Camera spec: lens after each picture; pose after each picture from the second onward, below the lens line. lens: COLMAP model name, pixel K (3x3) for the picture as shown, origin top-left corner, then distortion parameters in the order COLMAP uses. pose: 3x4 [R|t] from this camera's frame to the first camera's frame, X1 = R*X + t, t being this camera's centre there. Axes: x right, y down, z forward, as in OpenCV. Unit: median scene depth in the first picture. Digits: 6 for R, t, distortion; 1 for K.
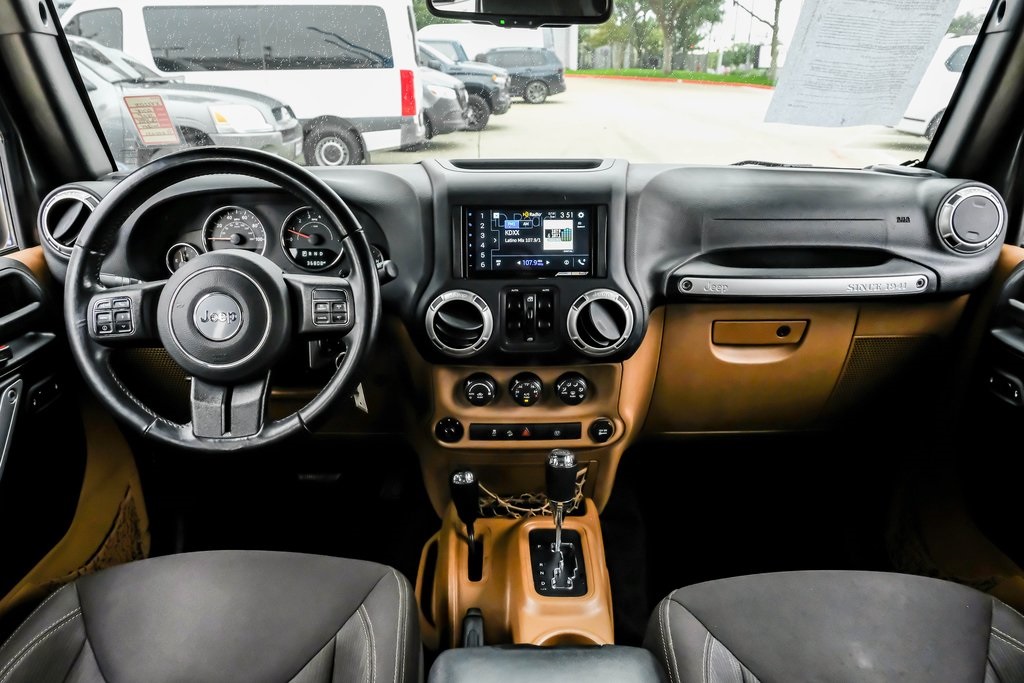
lens RADIAL K [[720.3, 0, 507.8], [0, 720.3, 355.3], [0, 0, 1]] dist [-0.001743, -0.001433]
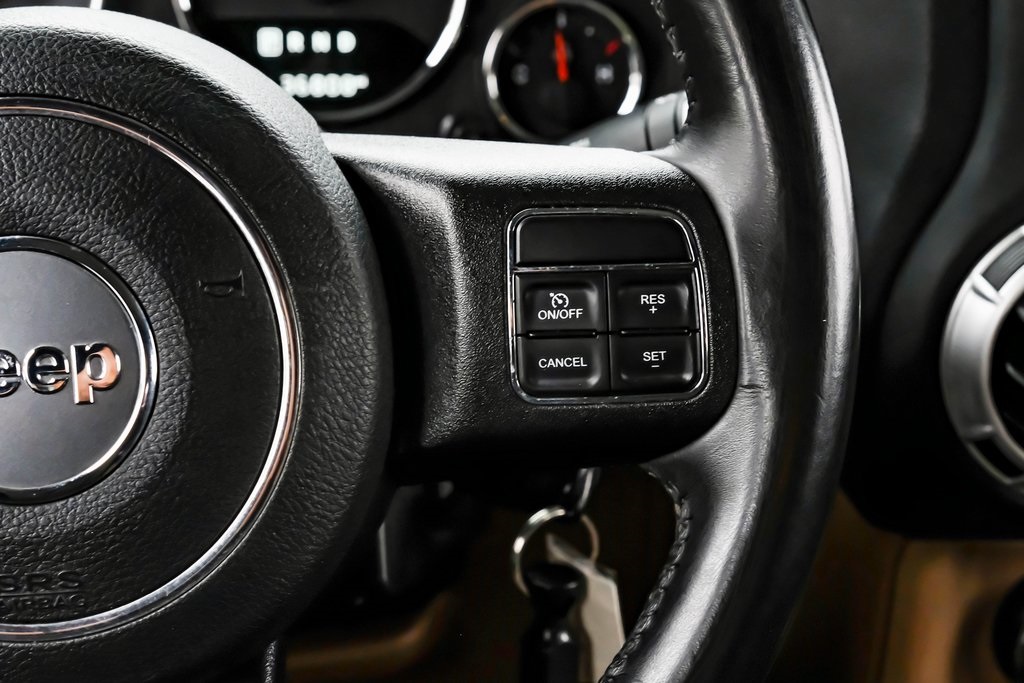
lens RADIAL K [[2025.7, 0, 512.4], [0, 2025.7, 342.7], [0, 0, 1]] dist [0.020463, 0.168561]
pose [[0.999421, -0.015283, 0.030399, -0.252391], [0.015576, 0.999834, -0.009436, -0.045630], [-0.030250, 0.009904, 0.999493, 0.412184]]
